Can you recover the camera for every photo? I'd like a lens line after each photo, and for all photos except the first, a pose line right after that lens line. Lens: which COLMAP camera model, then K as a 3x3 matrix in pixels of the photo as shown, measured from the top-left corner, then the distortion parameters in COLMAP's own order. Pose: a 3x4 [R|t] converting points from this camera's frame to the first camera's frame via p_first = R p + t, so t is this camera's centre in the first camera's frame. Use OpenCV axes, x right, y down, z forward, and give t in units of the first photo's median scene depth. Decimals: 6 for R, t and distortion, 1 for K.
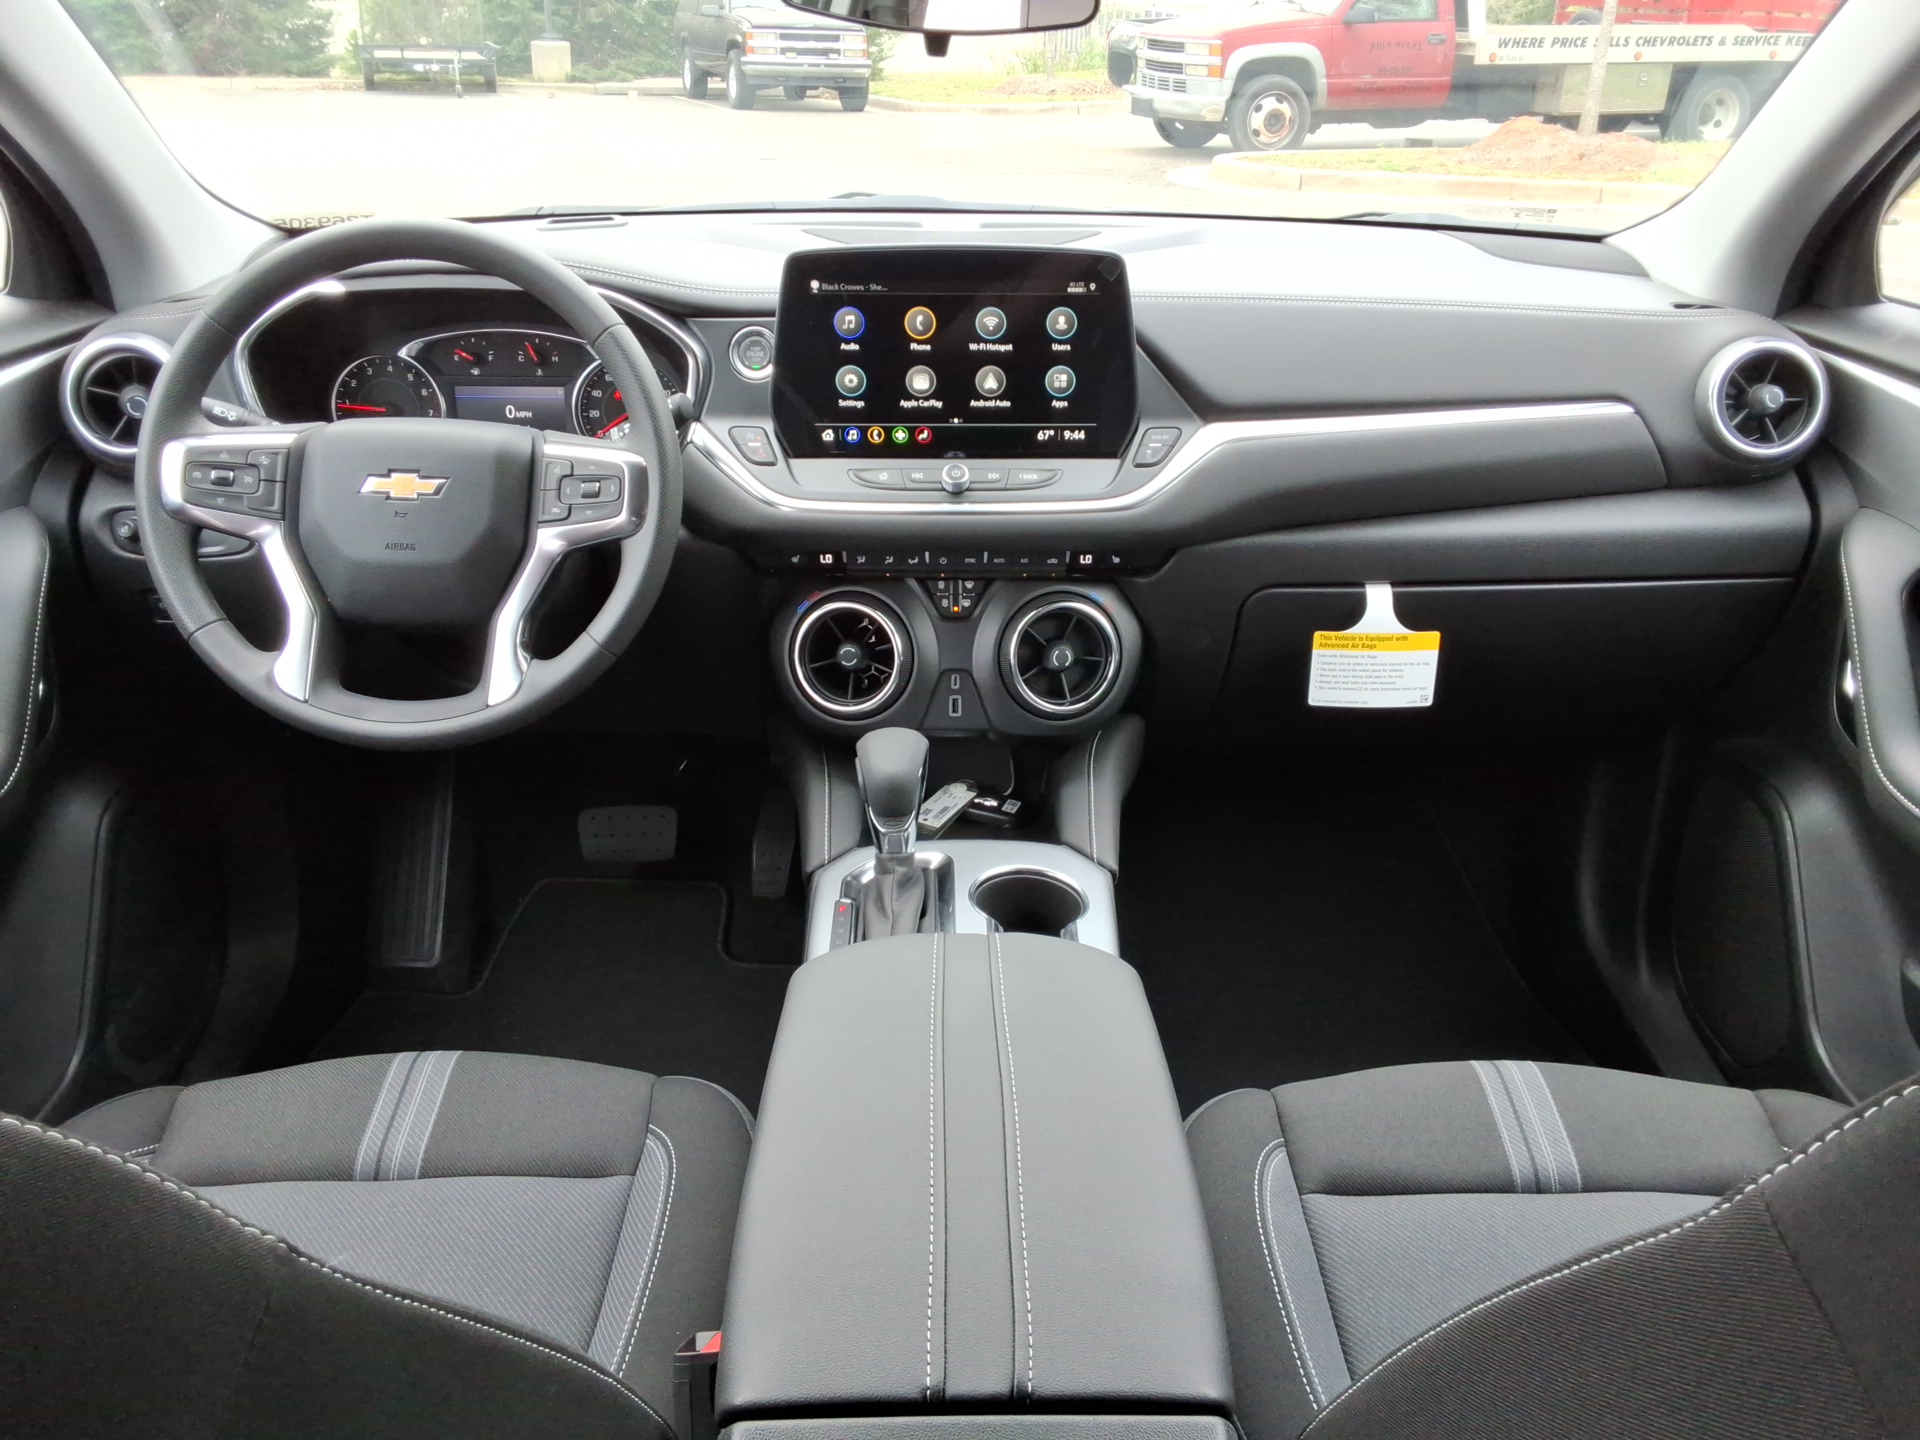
lens RADIAL K [[1543.6, 0, 979.2], [0, 1543.6, 701.7], [0, 0, 1]] dist [0.127238, -0.199409]
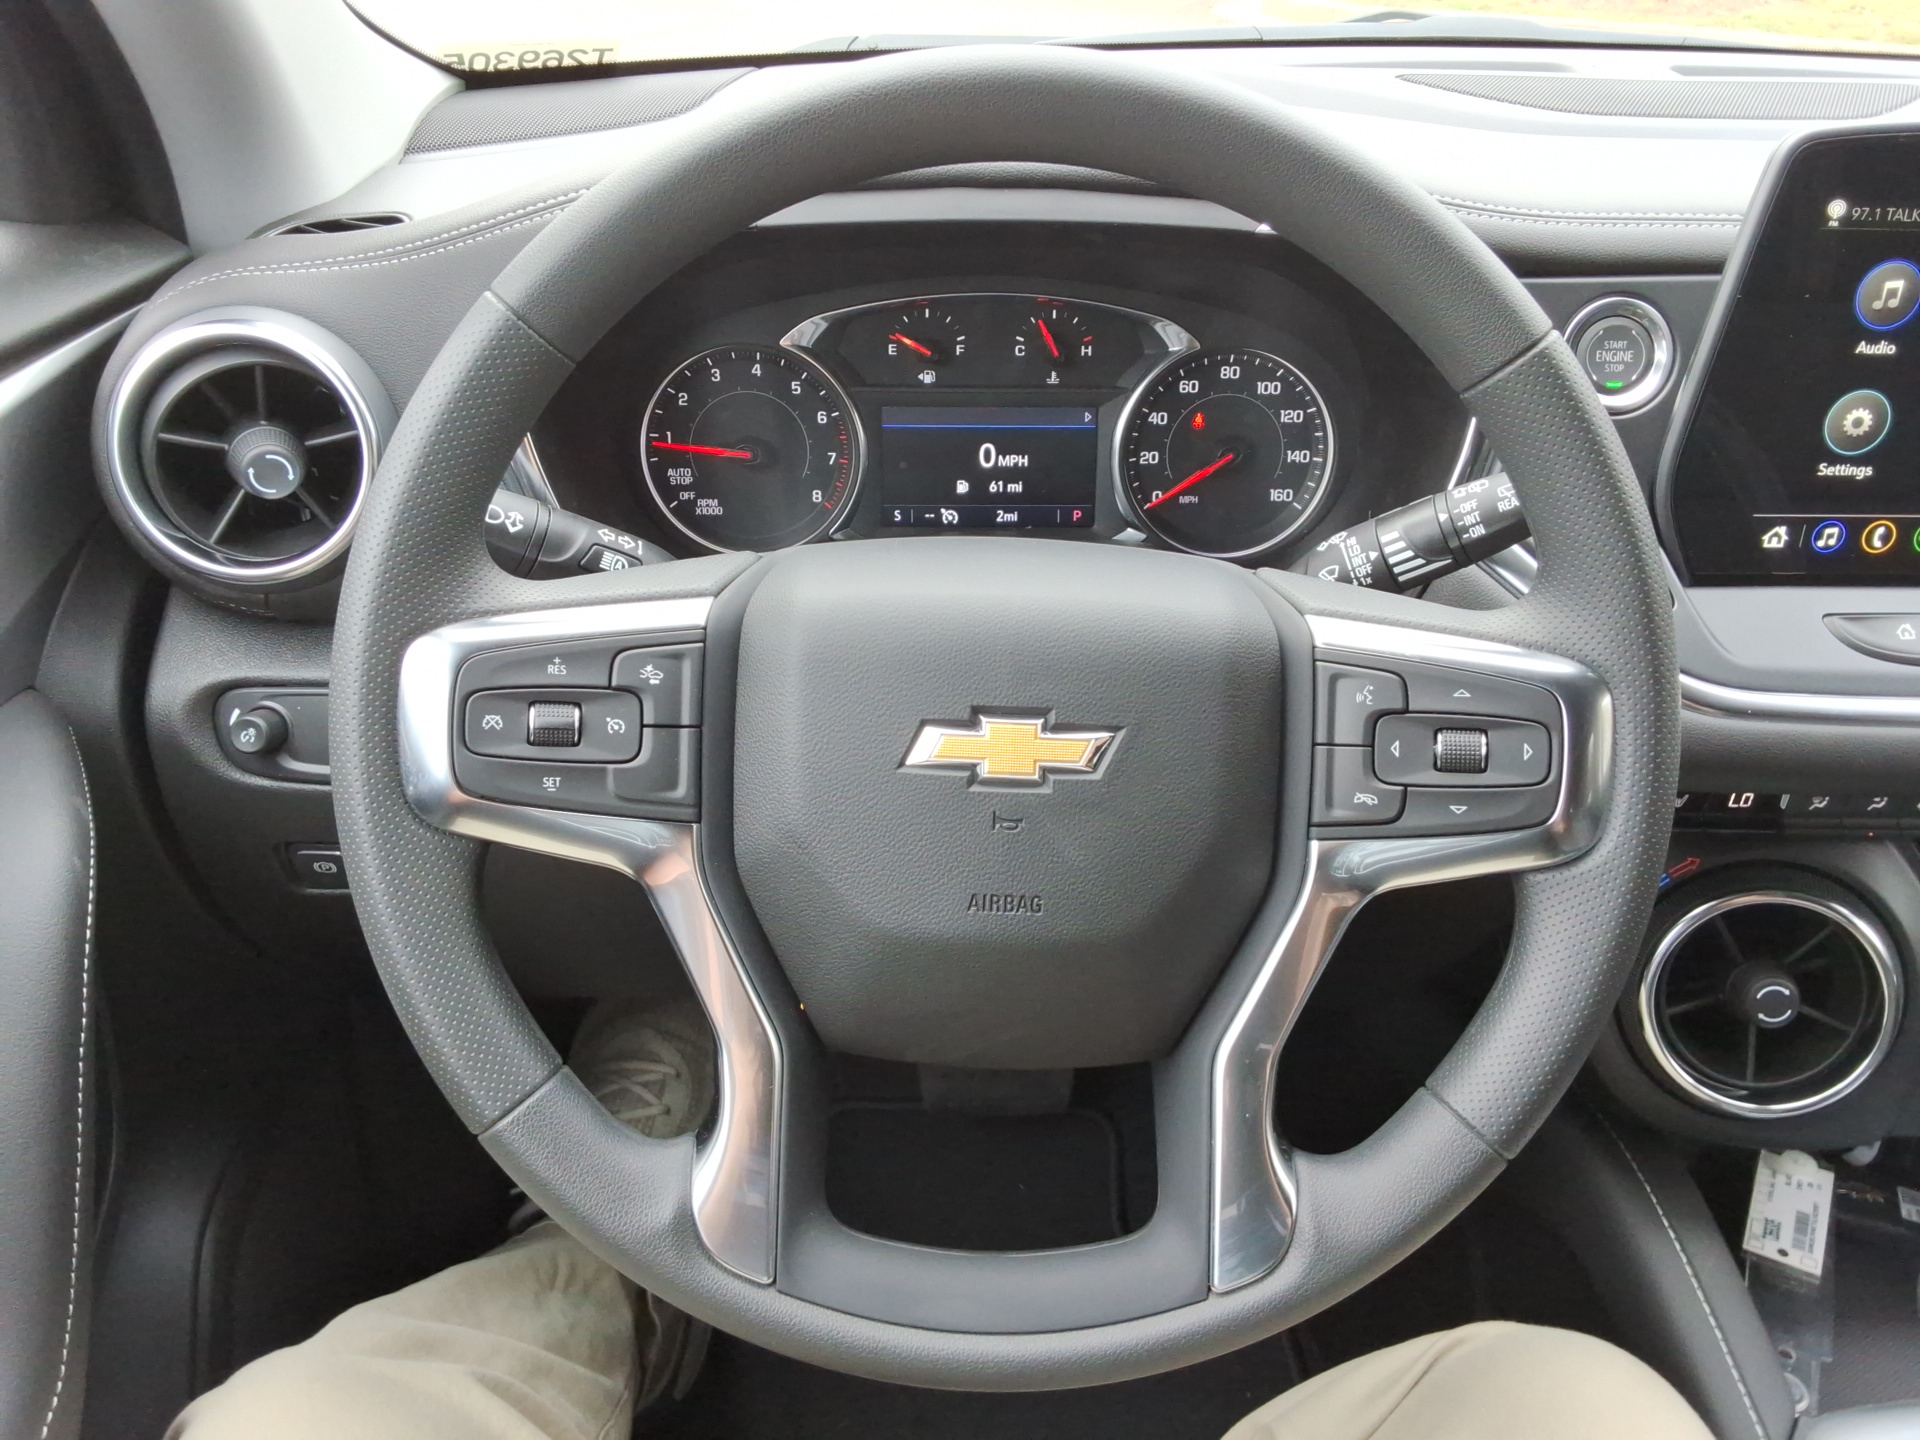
lens RADIAL K [[1543.6, 0, 979.2], [0, 1543.6, 701.7], [0, 0, 1]] dist [0.127238, -0.199409]
pose [[0.999854, 0.002893, 0.016853, -0.338568], [-0.004340, 0.996247, 0.086444, -0.162852], [-0.016539, -0.086505, 0.996114, 0.539973]]
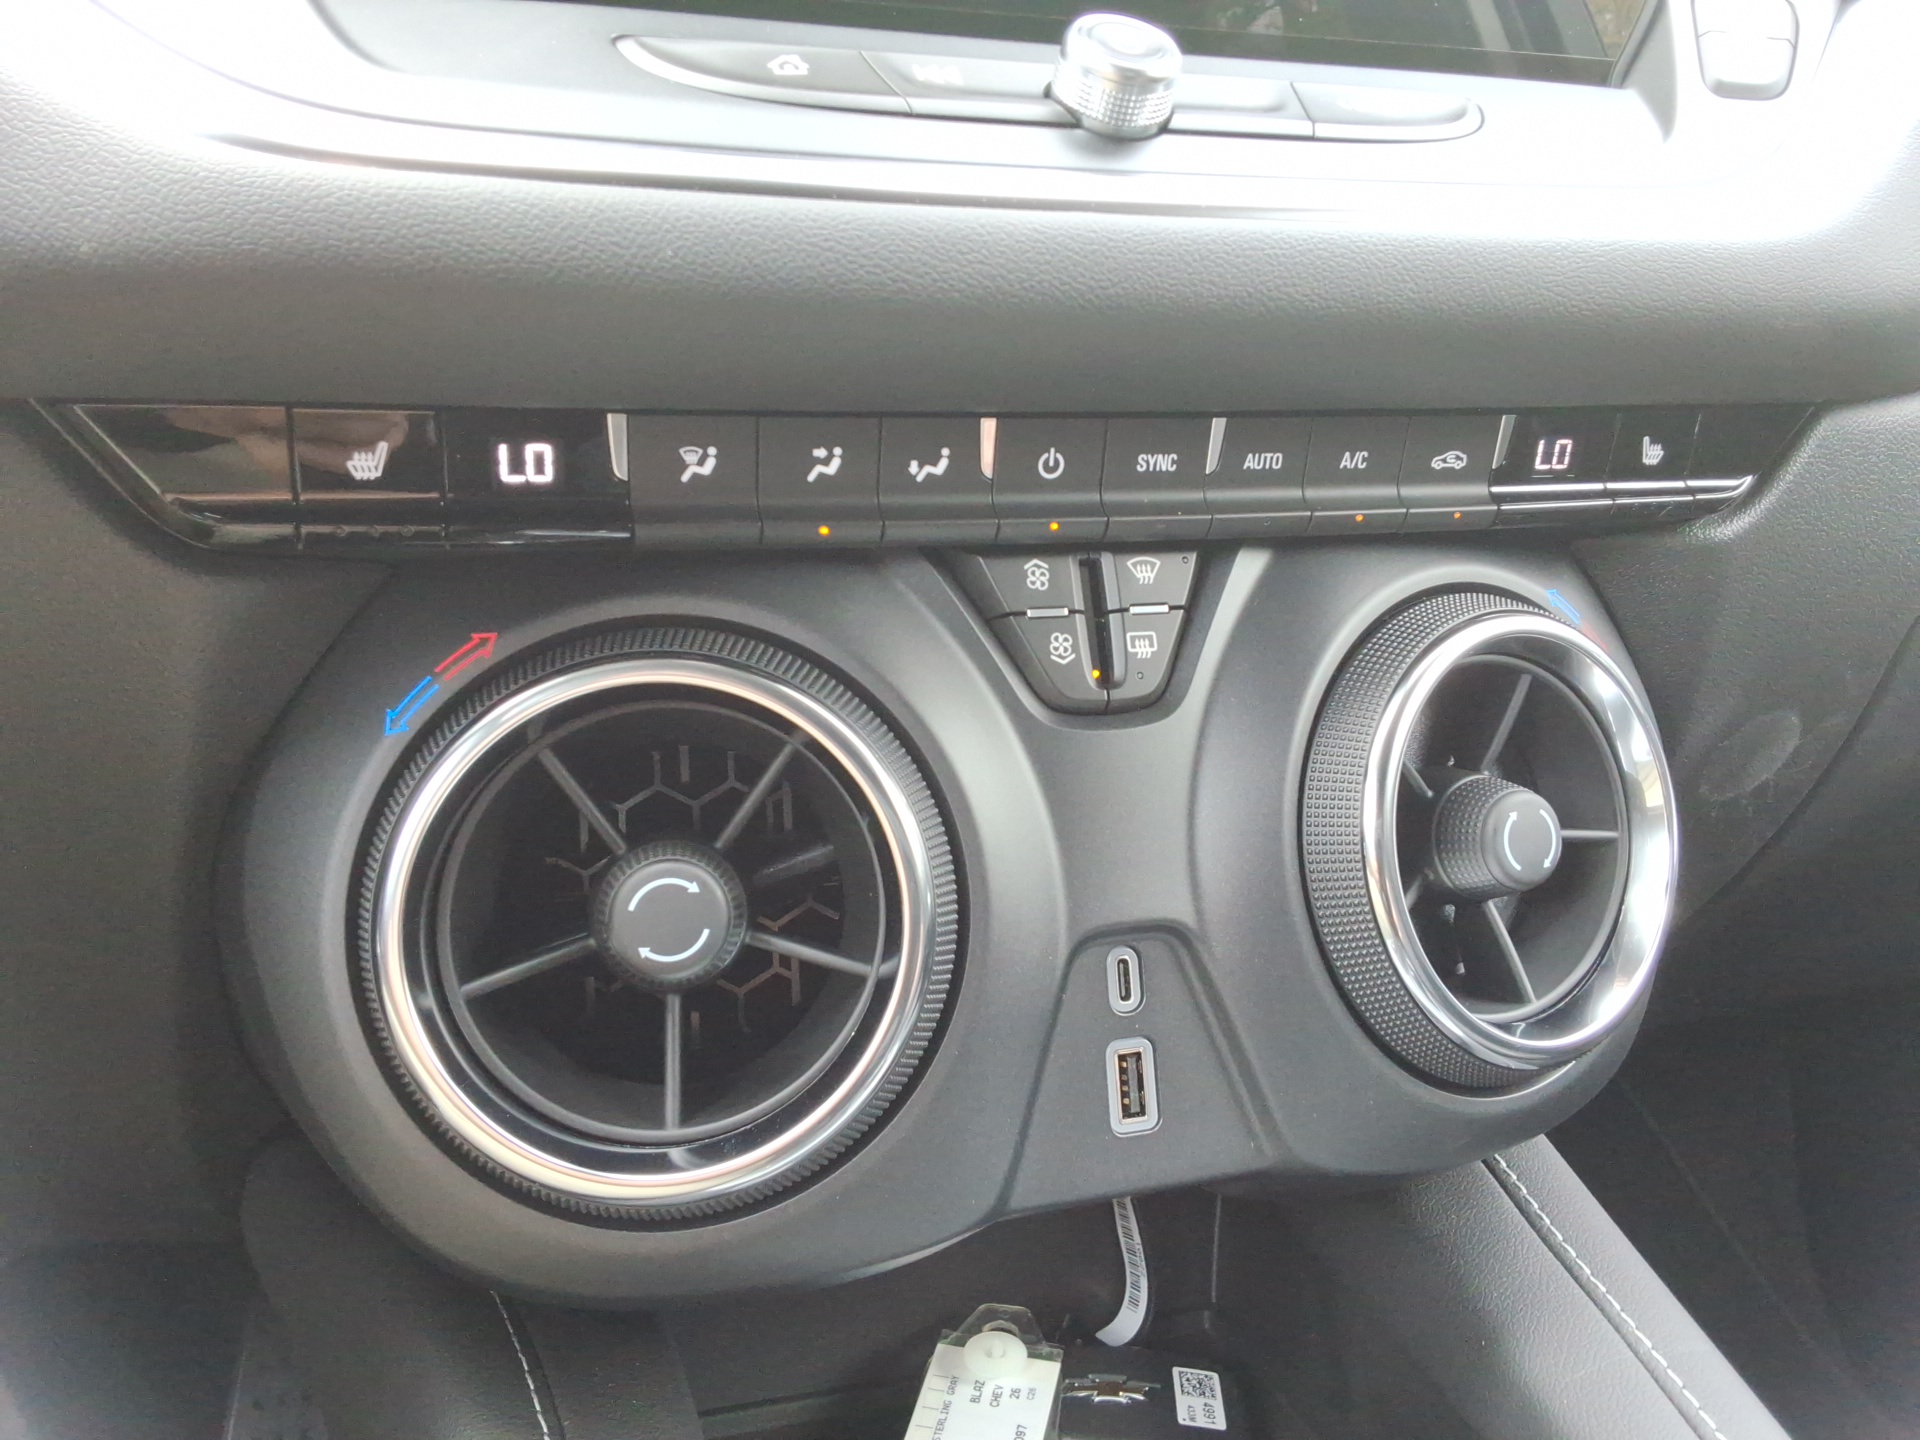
lens RADIAL K [[1546.3, 0, 984.6], [0, 1546.3, 723.5], [0, 0, 1]] dist [0.116928, -0.170803]
pose [[0.950373, -0.064374, 0.304381, -0.107513], [0.107244, 0.986181, -0.126280, -0.024465], [-0.292045, 0.152656, 0.944143, 0.794409]]
